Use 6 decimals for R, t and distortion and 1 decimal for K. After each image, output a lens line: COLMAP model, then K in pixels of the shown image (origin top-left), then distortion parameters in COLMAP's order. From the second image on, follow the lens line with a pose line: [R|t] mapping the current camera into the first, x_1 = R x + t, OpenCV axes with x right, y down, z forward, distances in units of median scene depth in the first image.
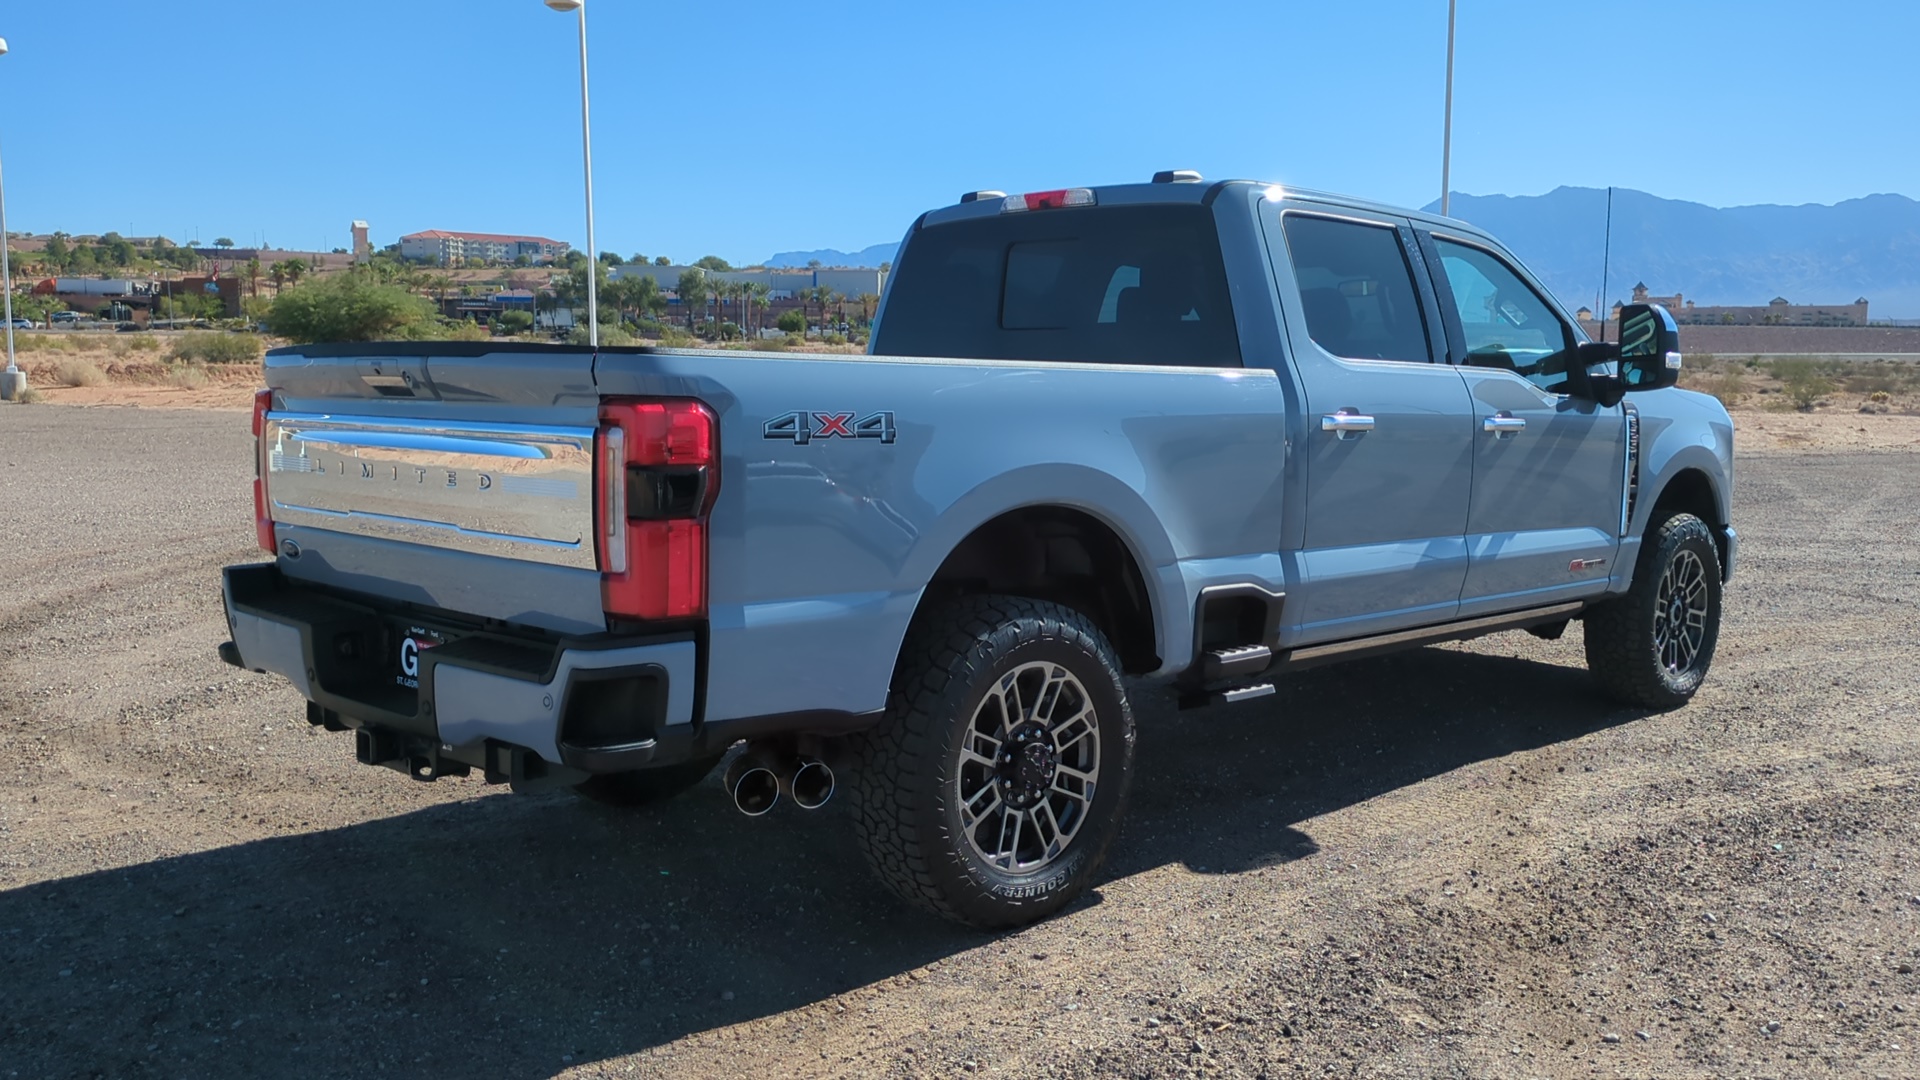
lens RADIAL K [[1656.9, 0, 958.9], [0, 1656.9, 534.9], [0, 0, 1]] dist [0.040249, -0.043009]
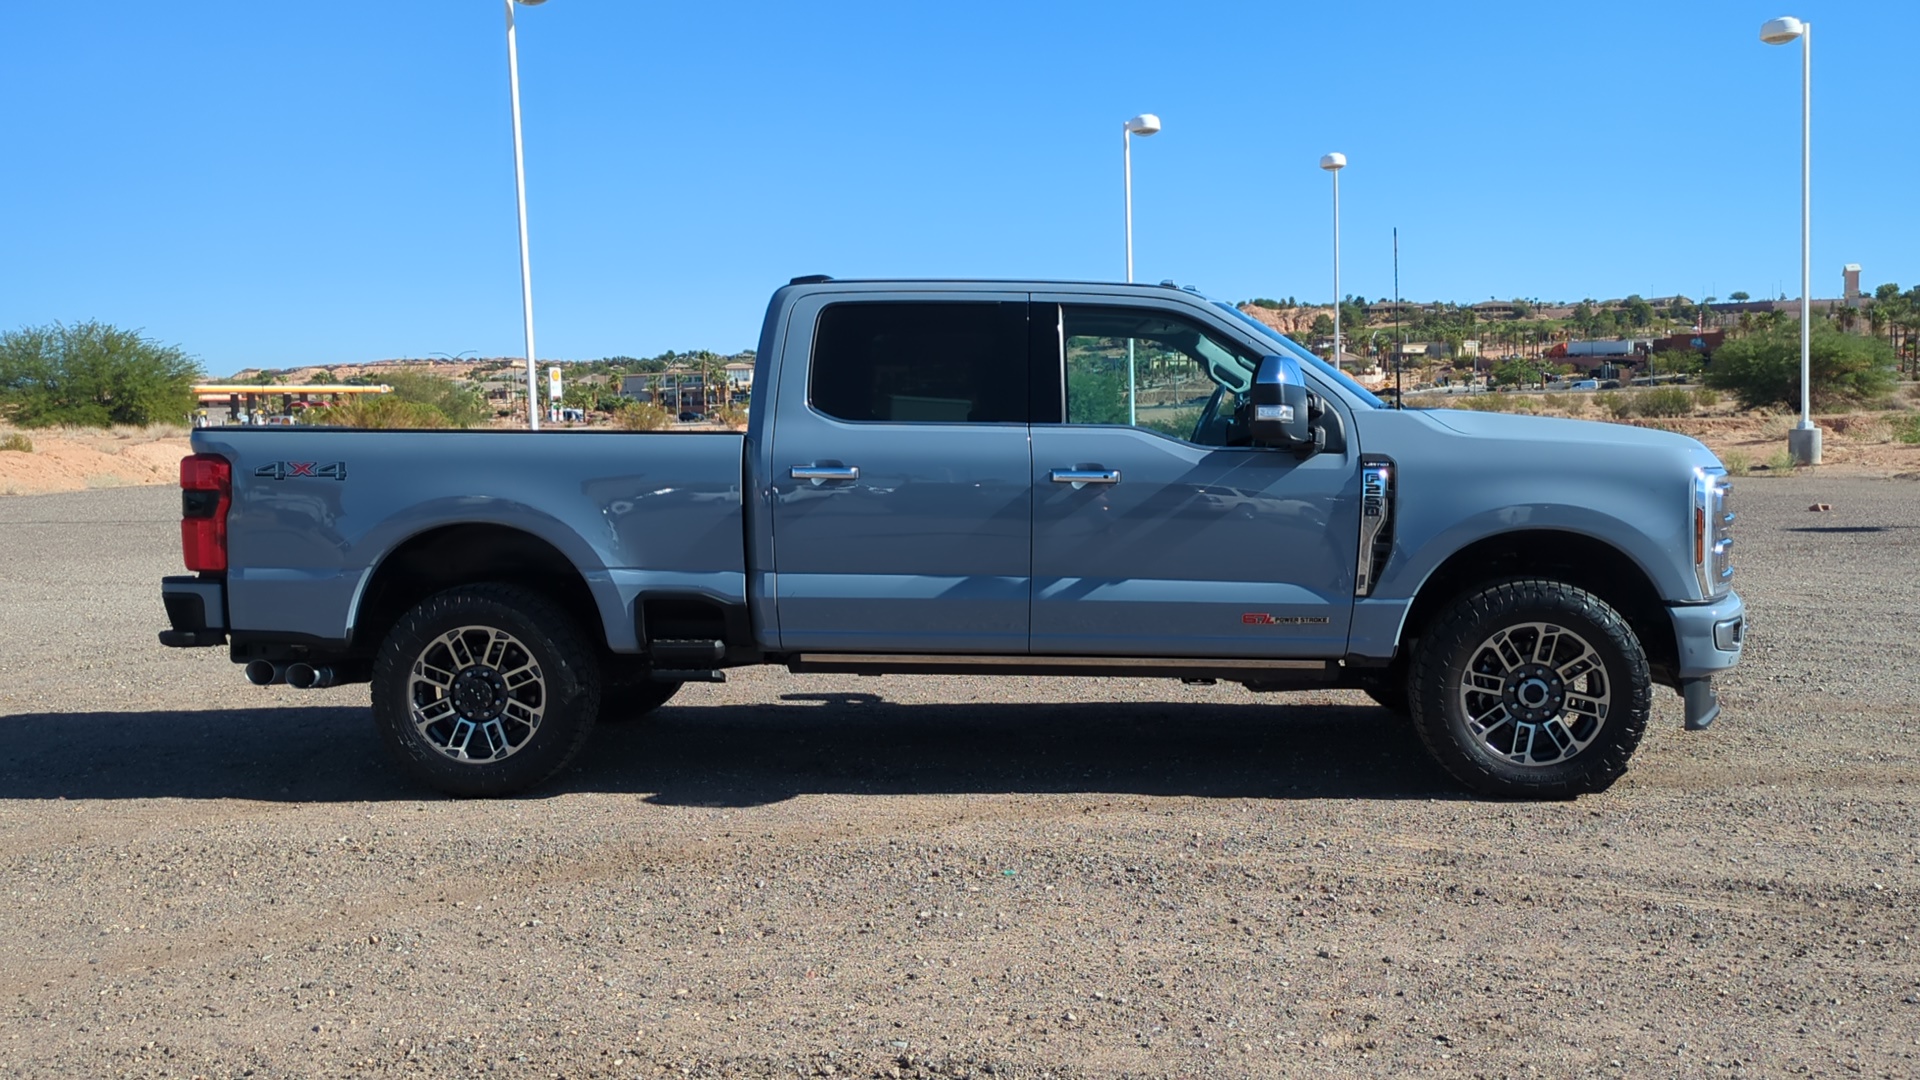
lens RADIAL K [[1656.9, 0, 998.0], [0, 1656.9, 544.4], [0, 0, 1]] dist [0.040249, -0.043009]
pose [[0.659393, 0.038185, -0.750828, 1.450039], [-0.057438, 0.998349, 0.000330, -0.025073], [0.749601, 0.042909, 0.660498, 0.331770]]
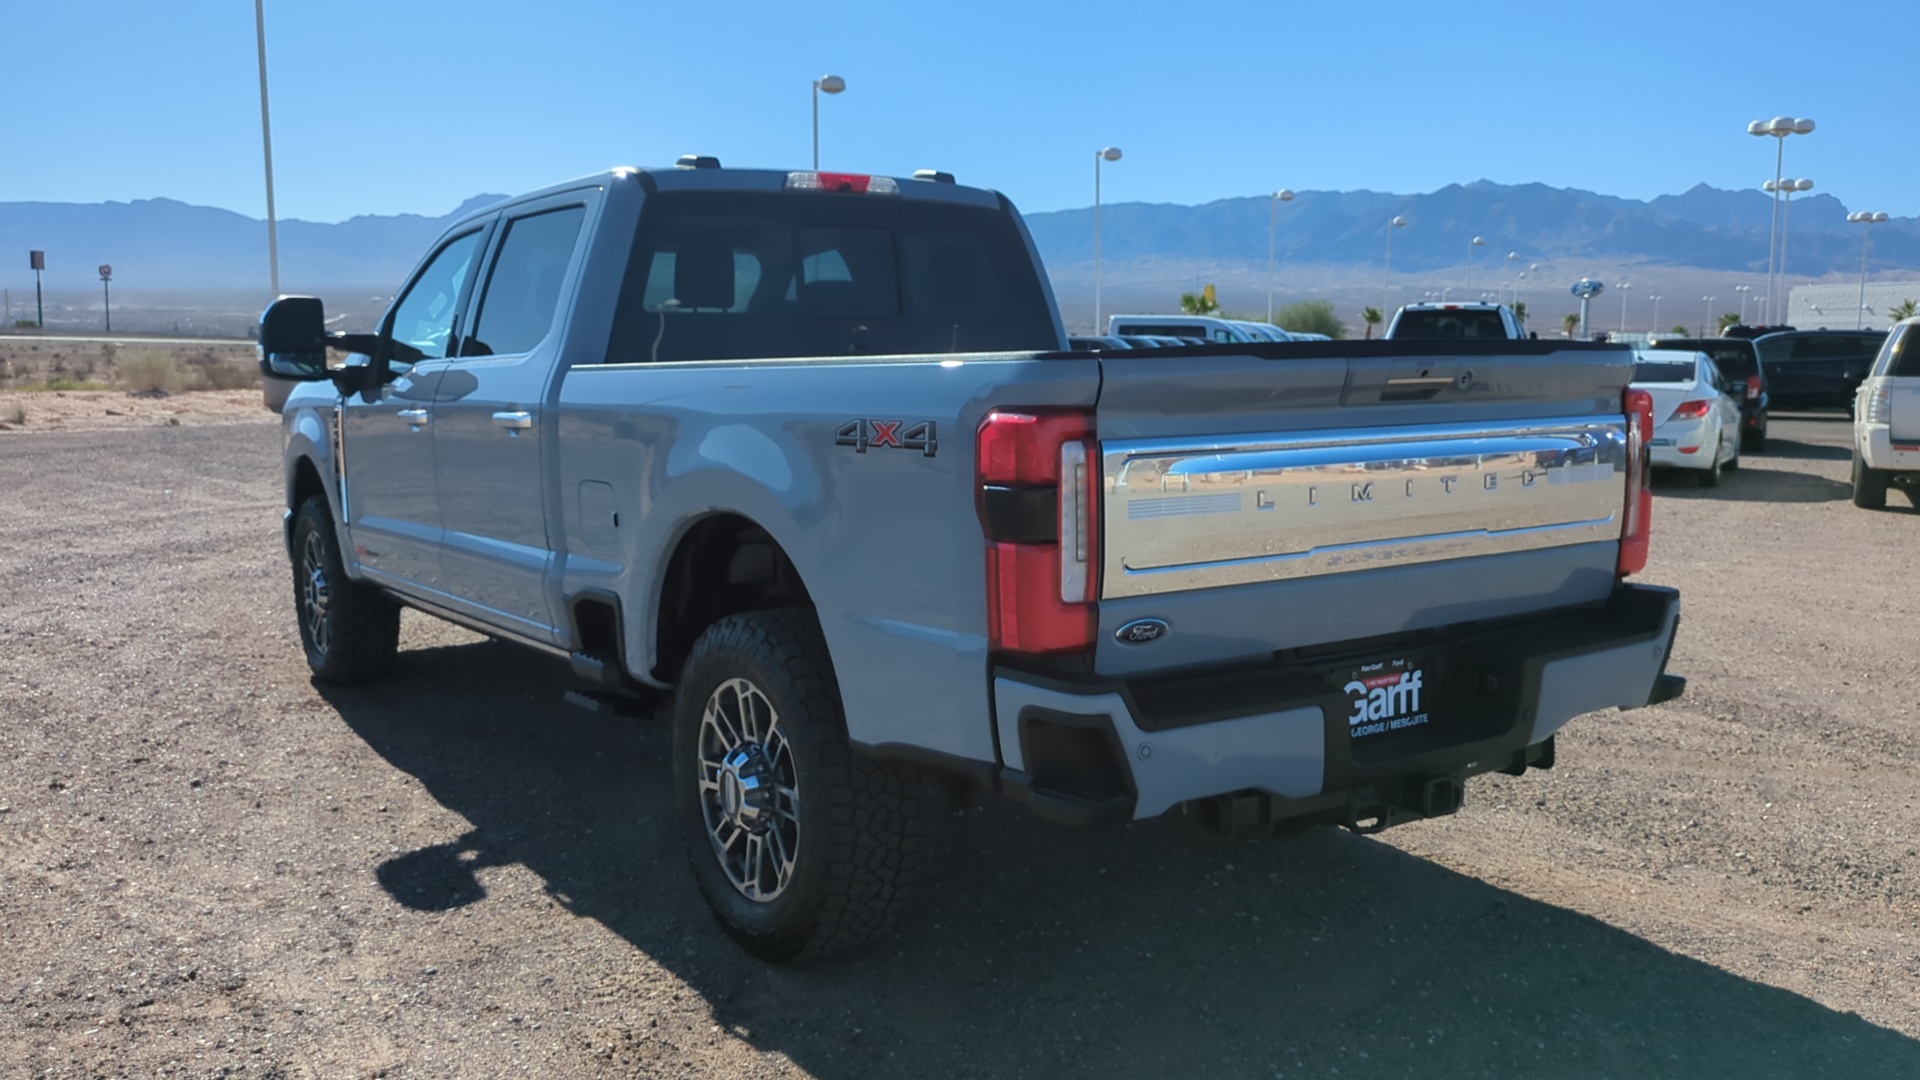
lens RADIAL K [[1656.9, 0, 983.6], [0, 1656.9, 536.0], [0, 0, 1]] dist [0.040249, -0.043009]
pose [[0.172862, -0.117674, 0.977891, -0.902927], [0.102039, 0.989635, 0.101050, -0.090054], [-0.979646, 0.082315, 0.183078, 0.771979]]
